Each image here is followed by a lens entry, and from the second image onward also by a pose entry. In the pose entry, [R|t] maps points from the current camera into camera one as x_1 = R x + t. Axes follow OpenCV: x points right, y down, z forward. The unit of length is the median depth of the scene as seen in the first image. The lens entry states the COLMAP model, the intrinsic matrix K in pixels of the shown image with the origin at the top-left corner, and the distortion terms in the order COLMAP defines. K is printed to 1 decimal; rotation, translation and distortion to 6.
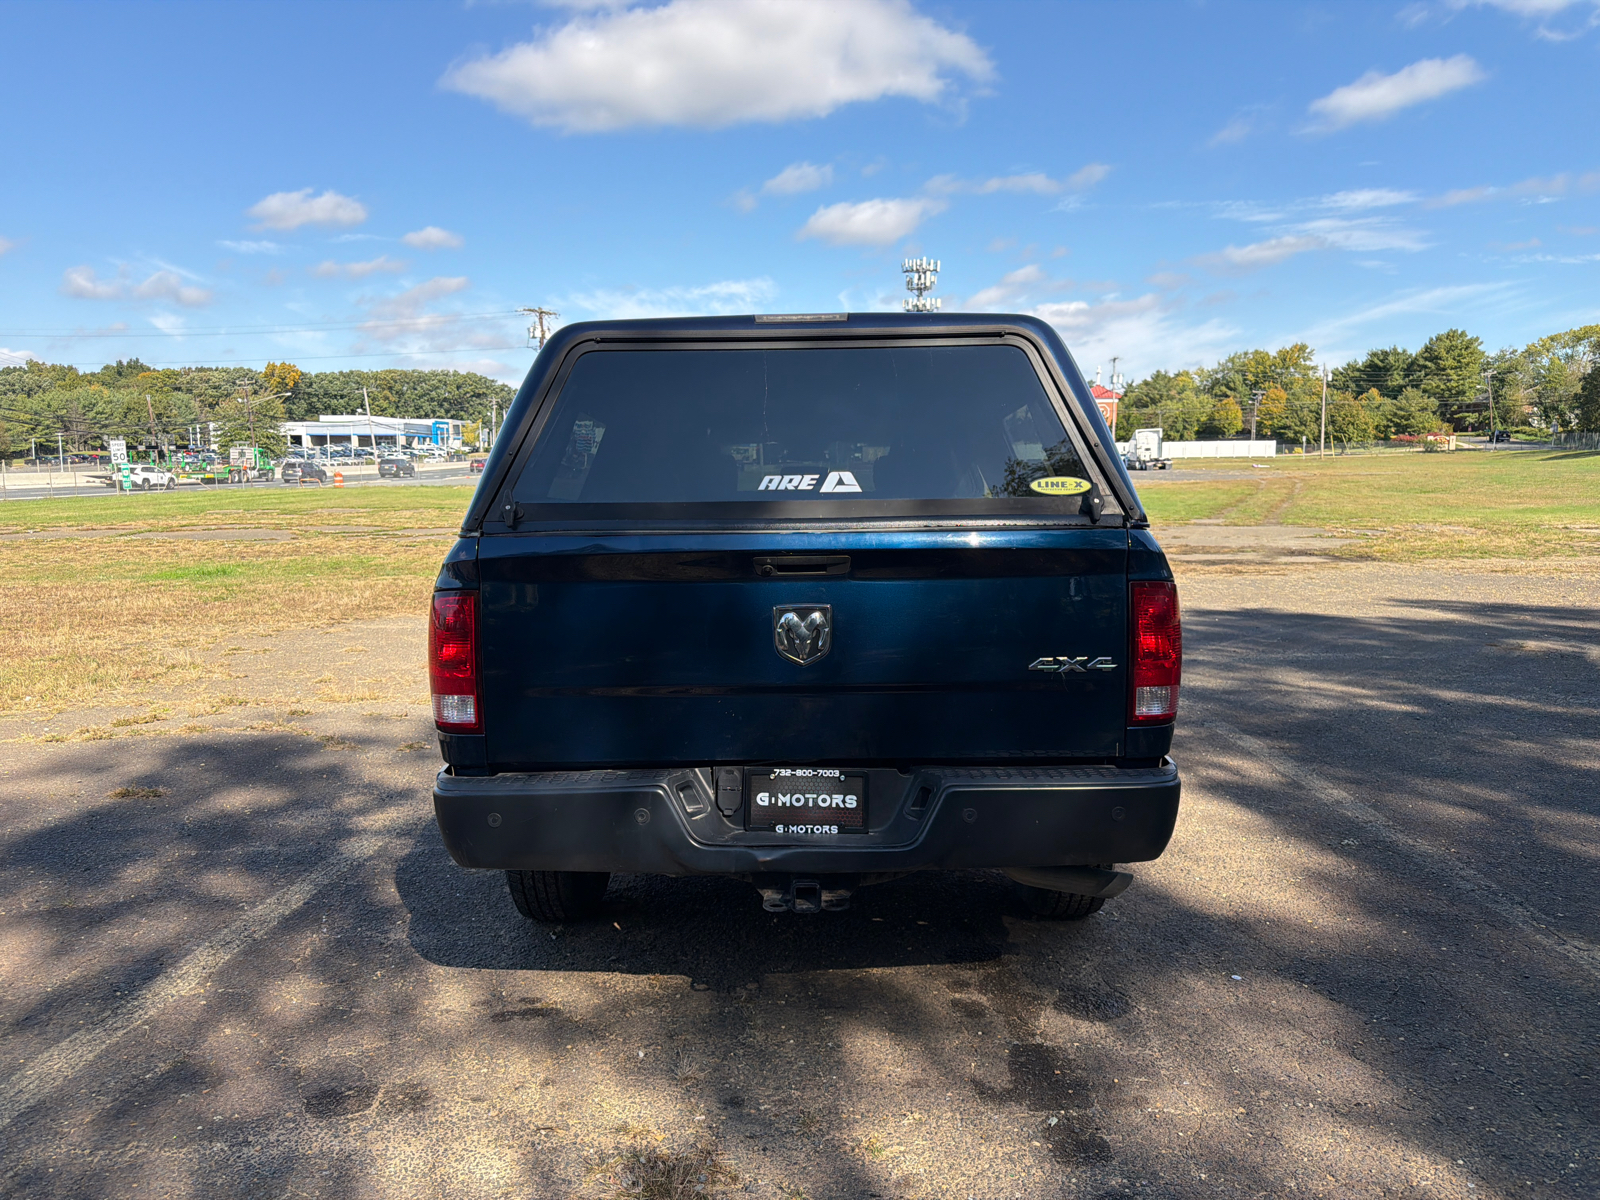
lens RADIAL K [[1133.7, 0, 796.7], [0, 1133.7, 589.7], [0, 0, 1]] dist [0.026080, -0.032061]
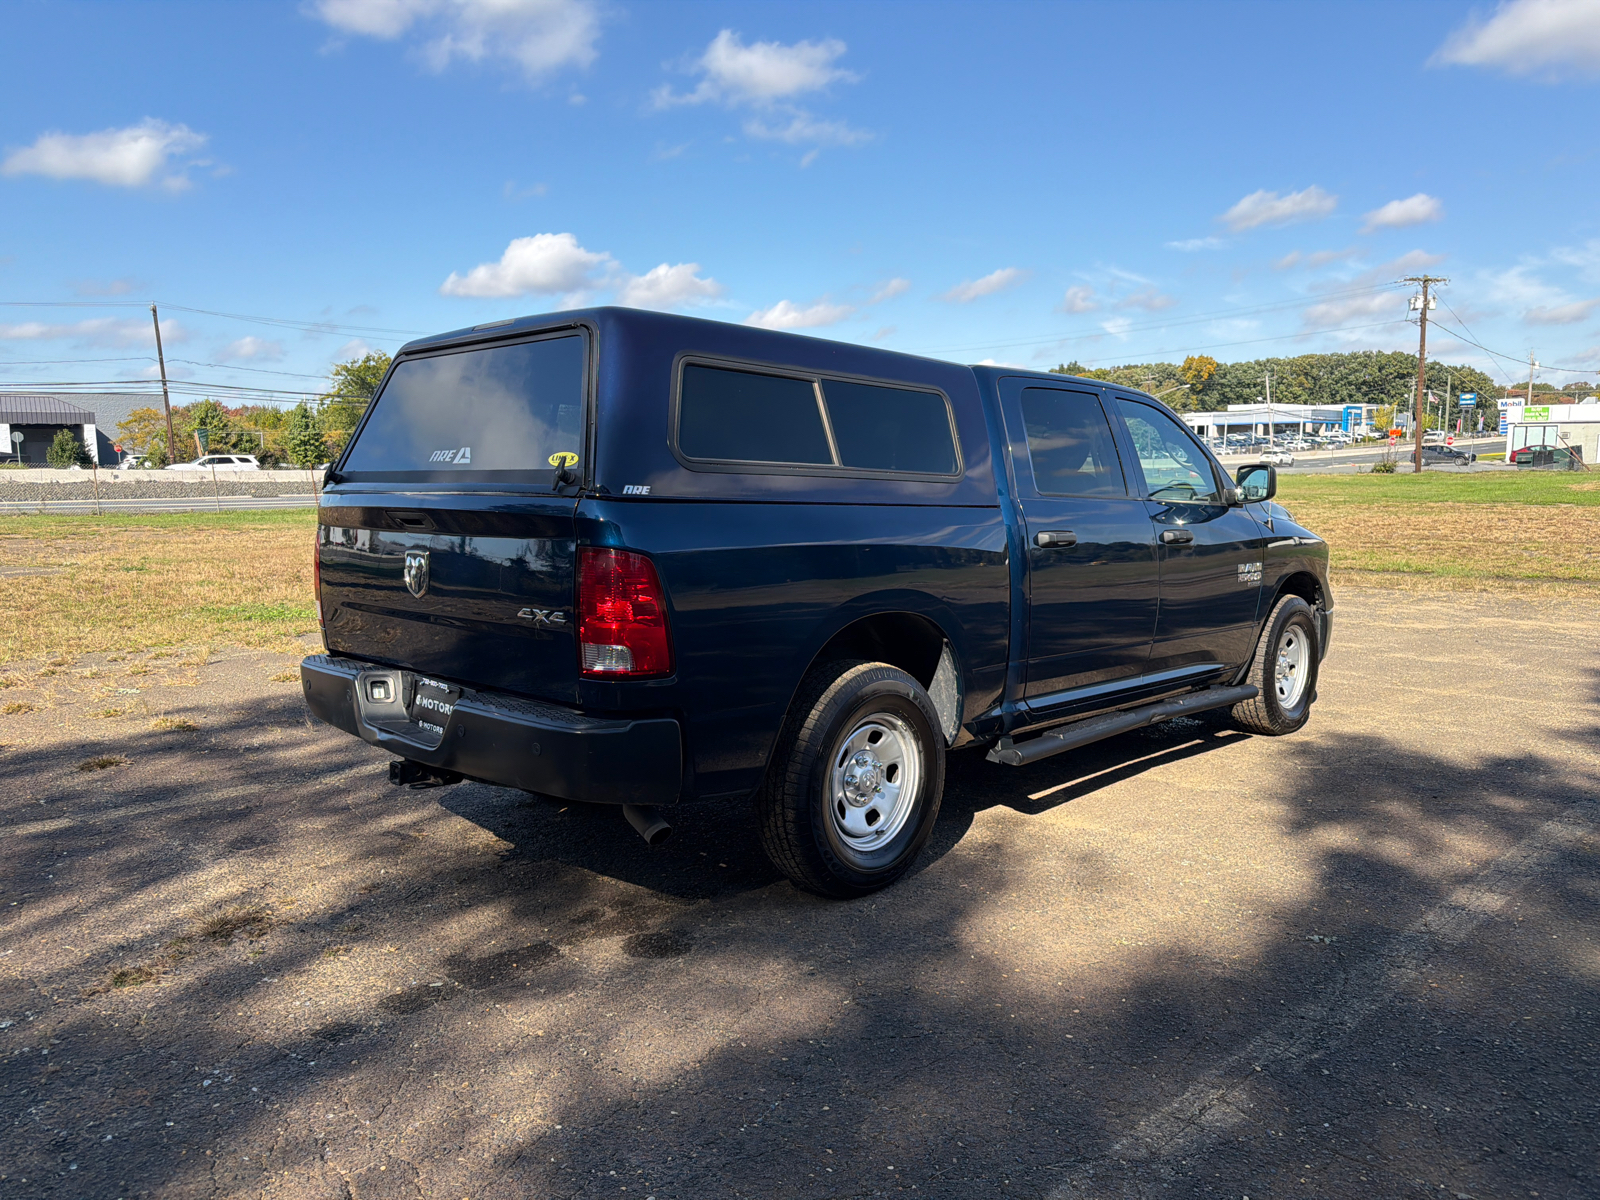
lens RADIAL K [[1121.7, 0, 801.3], [0, 1121.7, 617.5], [0, 0, 1]] dist [0.015641, -0.002763]
pose [[0.726808, 0.091753, -0.680684, 1.164441], [-0.067645, 0.995781, 0.061997, -0.019810], [0.683501, 0.000985, 0.729949, 0.354644]]
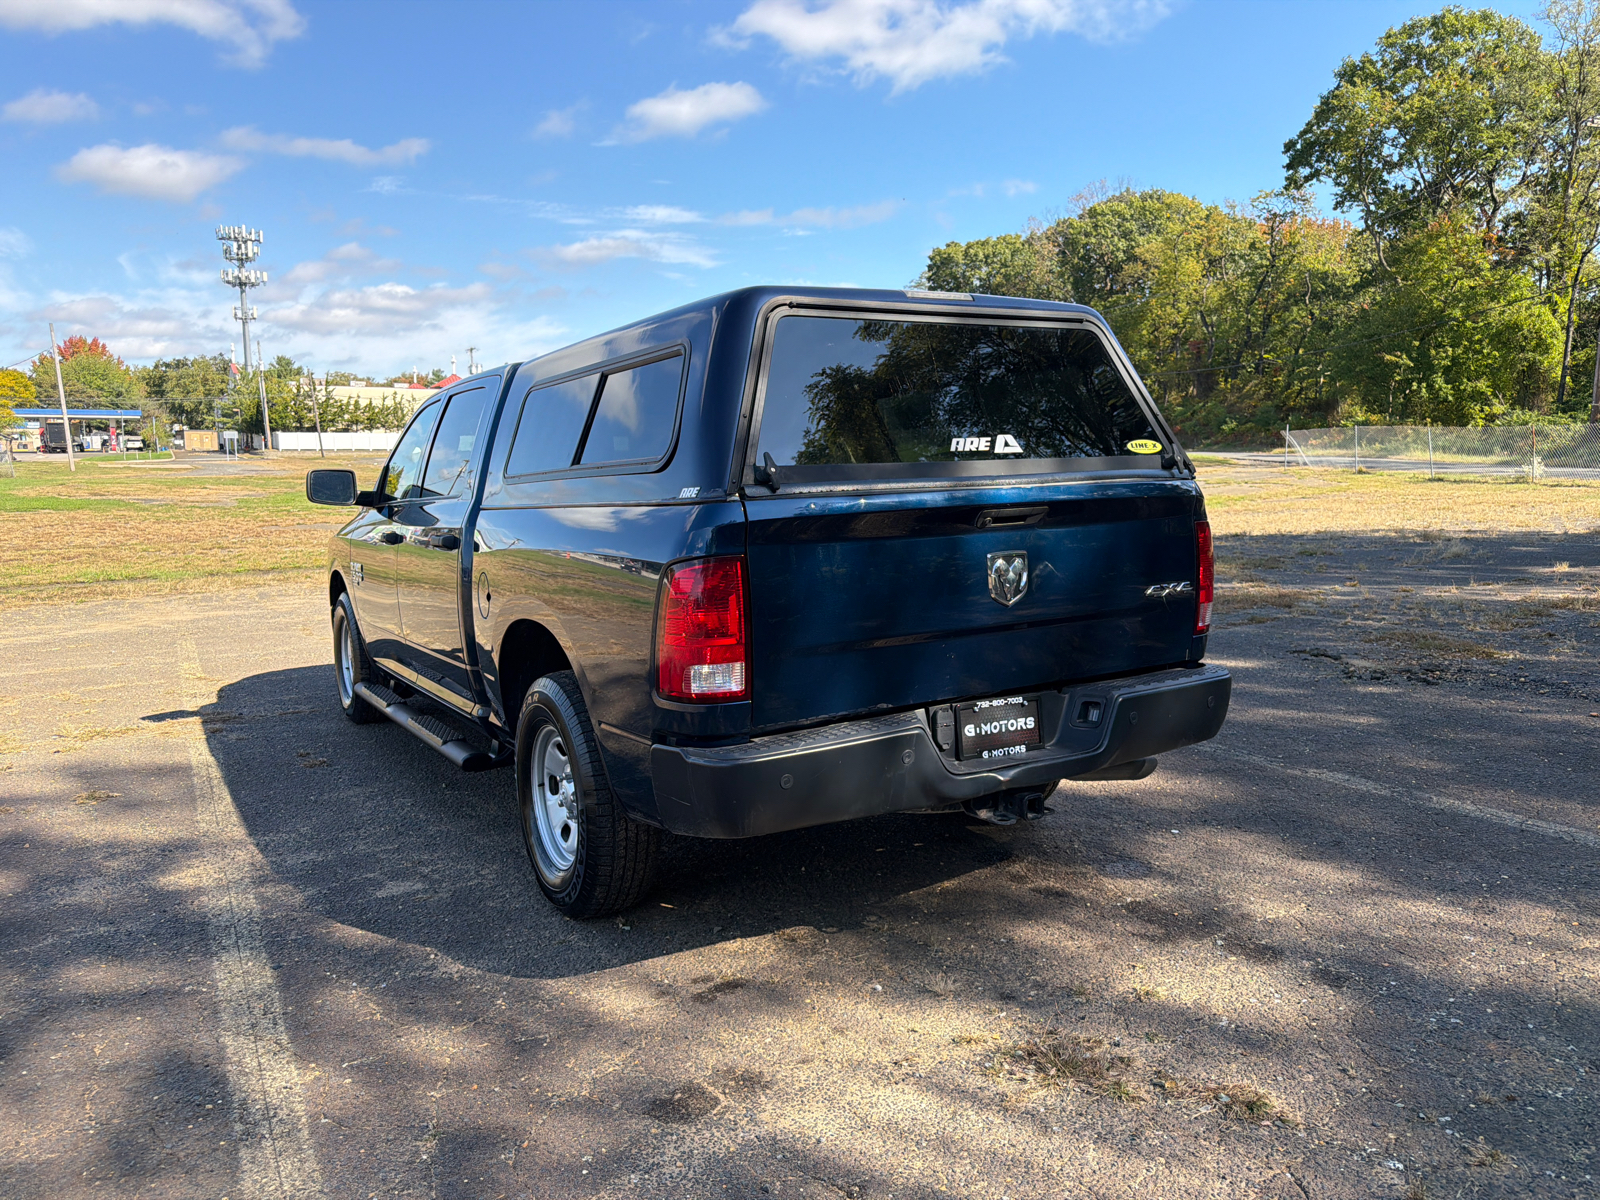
lens RADIAL K [[1127.3, 0, 800.0], [0, 1127.3, 600.0], [0, 0, 1]] dist [0.036867, -0.047096]
pose [[0.848926, -0.070535, 0.523784, -0.738127], [0.061411, 0.997506, 0.034797, 0.008632], [-0.524932, 0.002626, 0.851140, 0.148679]]
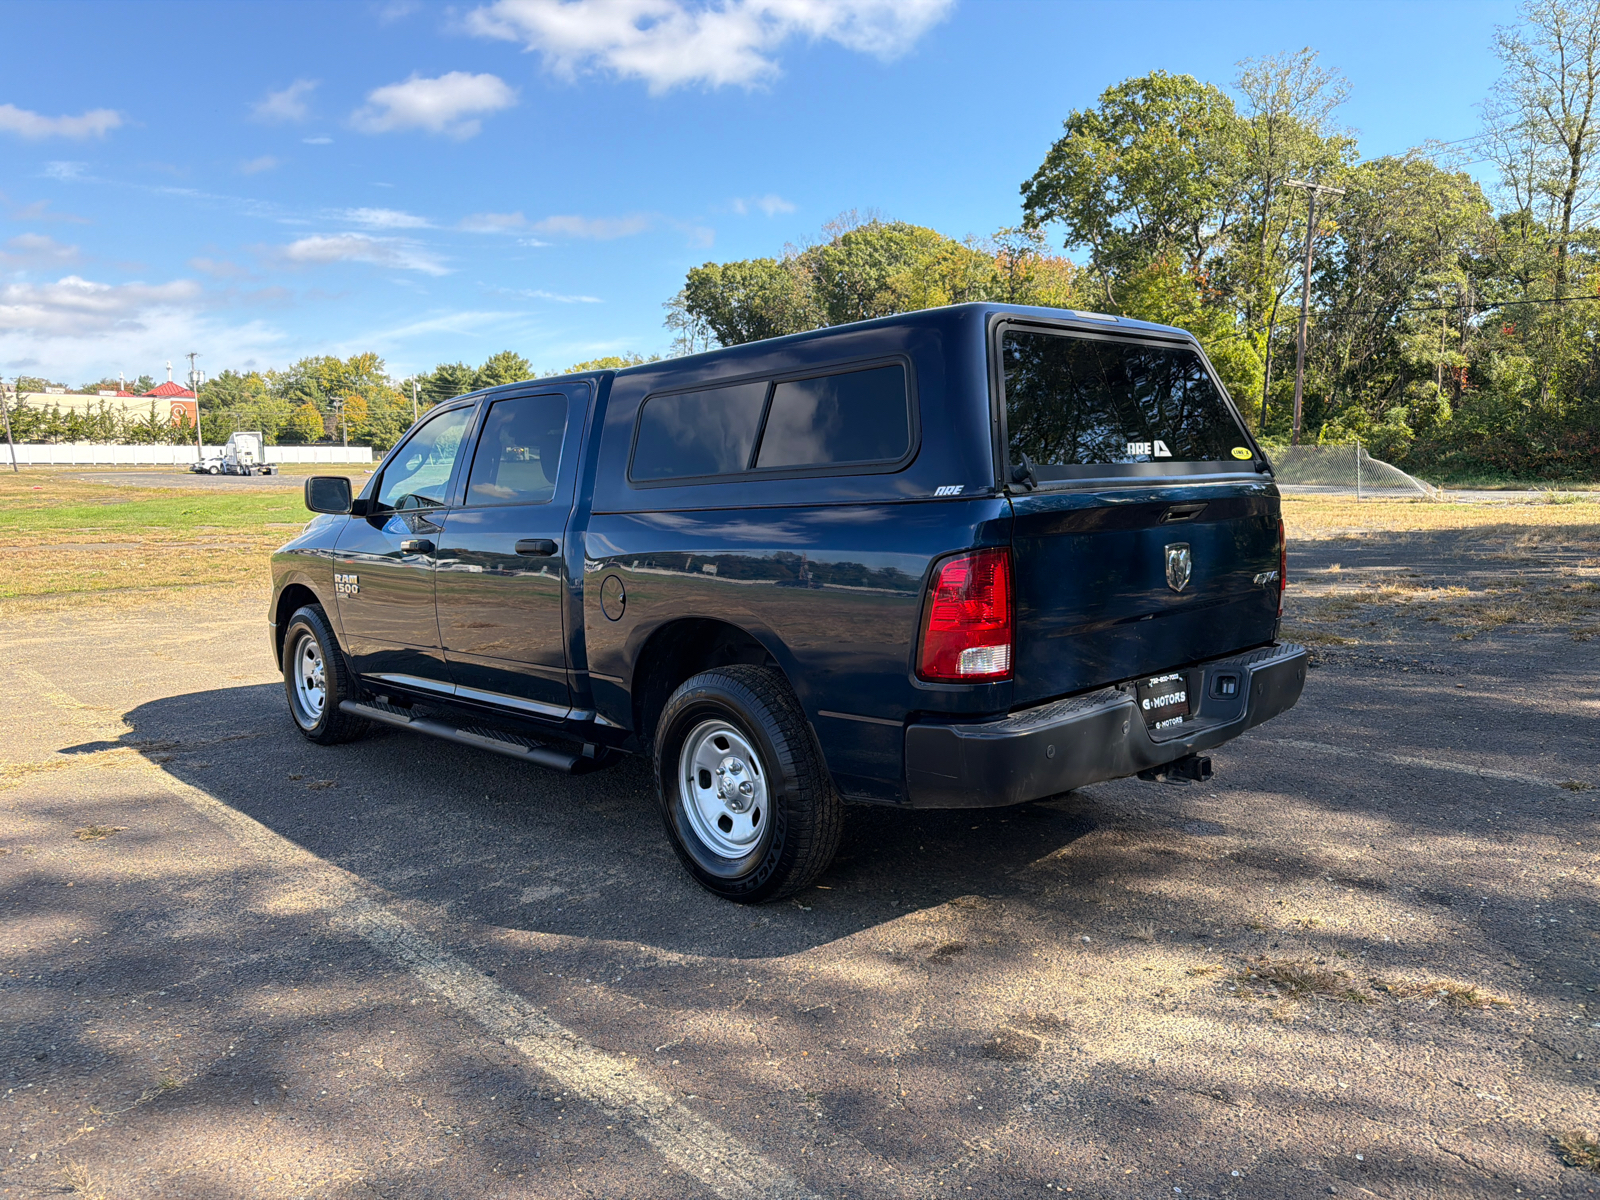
lens RADIAL K [[1120.6, 0, 796.0], [0, 1120.6, 606.9], [0, 0, 1]] dist [0.055224, -0.069494]
pose [[0.718517, -0.083173, 0.690519, -1.146086], [0.076138, 0.996263, 0.040775, -0.000921], [-0.691330, 0.023277, 0.722164, 0.372510]]
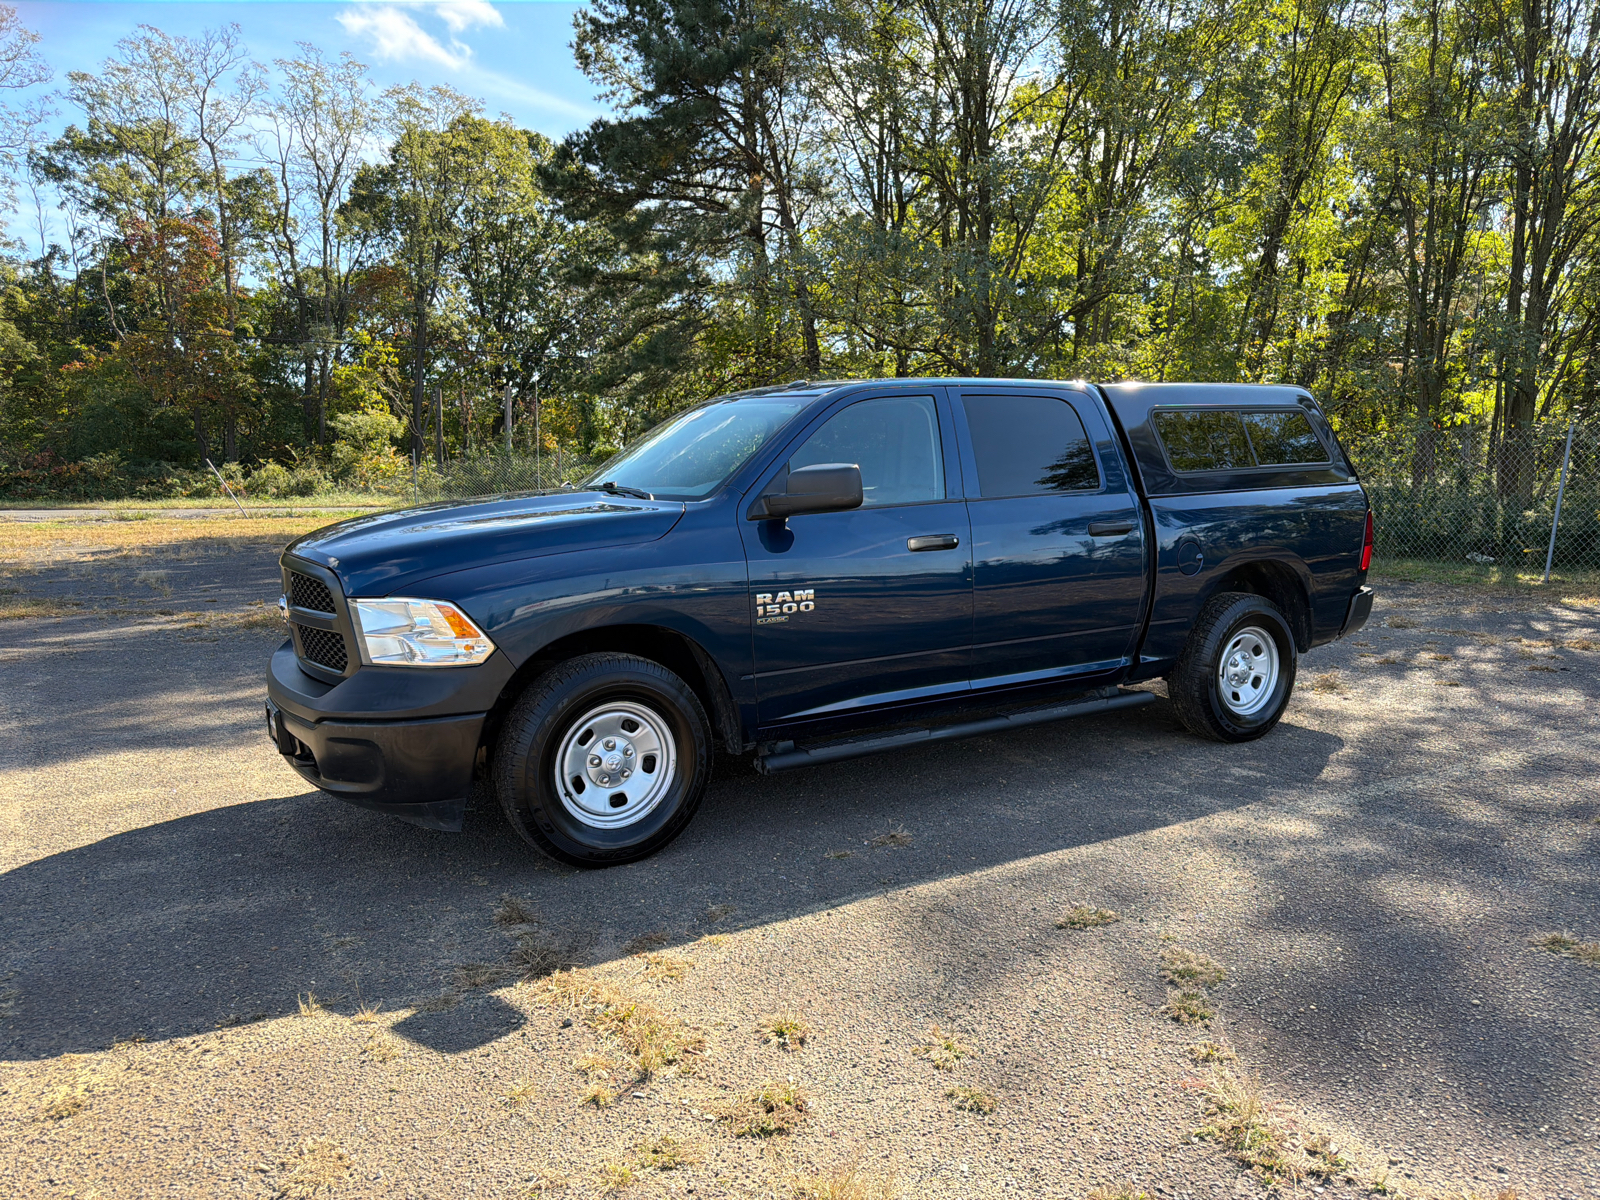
lens RADIAL K [[1122.3, 0, 800.0], [0, 1122.3, 600.0], [0, 0, 1]] dist [-0.002935, -0.005121]
pose [[-0.514620, -0.082959, 0.853396, -1.622611], [0.086632, 0.985184, 0.148012, -0.237034], [-0.853031, 0.150101, -0.499808, 3.014792]]
